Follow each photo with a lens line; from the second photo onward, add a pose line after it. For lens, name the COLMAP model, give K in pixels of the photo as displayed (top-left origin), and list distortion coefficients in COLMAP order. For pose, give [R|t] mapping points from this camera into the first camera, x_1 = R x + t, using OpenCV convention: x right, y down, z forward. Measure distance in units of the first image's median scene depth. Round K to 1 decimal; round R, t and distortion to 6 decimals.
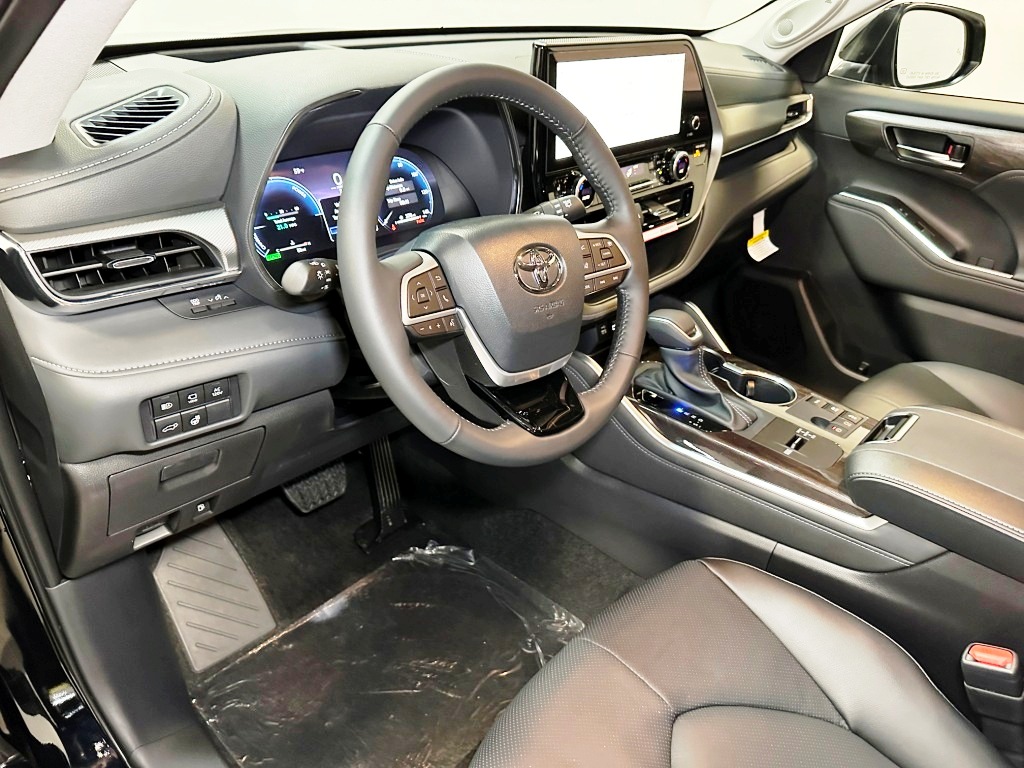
lens RADIAL K [[721.0, 0, 508.5], [0, 721.0, 379.6], [0, 0, 1]] dist [0.024121, -0.034301]
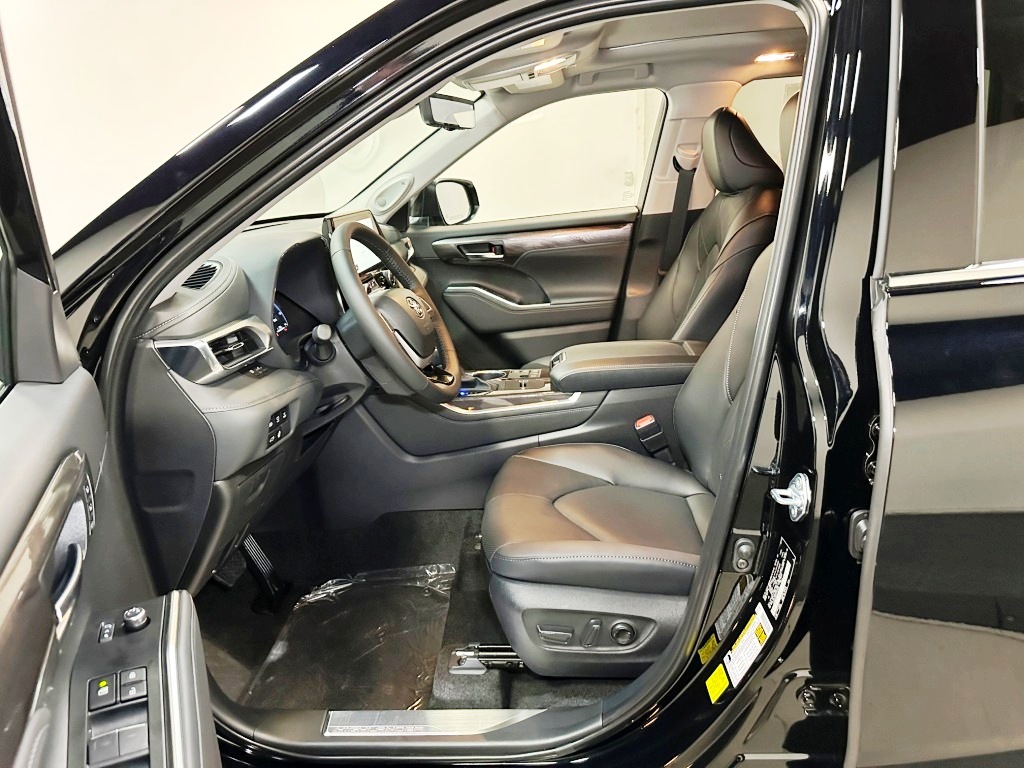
lens RADIAL K [[721.0, 0, 508.5], [0, 721.0, 379.6], [0, 0, 1]] dist [0.024121, -0.034301]
pose [[0.755699, -0.282835, 0.590698, -0.474522], [0.420019, 0.901330, -0.105773, 0.165425], [-0.502497, 0.328037, 0.799930, -0.315459]]
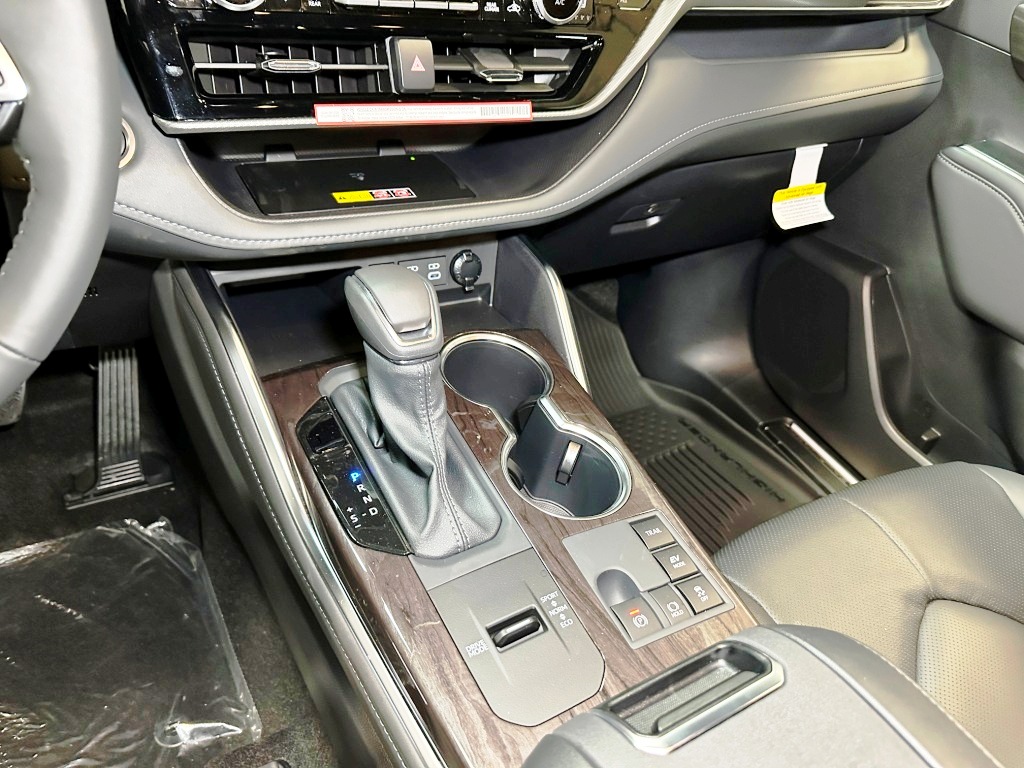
lens RADIAL K [[721.0, 0, 508.5], [0, 721.0, 379.6], [0, 0, 1]] dist [0.024121, -0.034301]
pose [[0.951911, 0.260936, -0.160553, 0.258711], [-0.239350, 0.960502, 0.141944, -0.074146], [0.191250, -0.096689, 0.976767, 0.355332]]
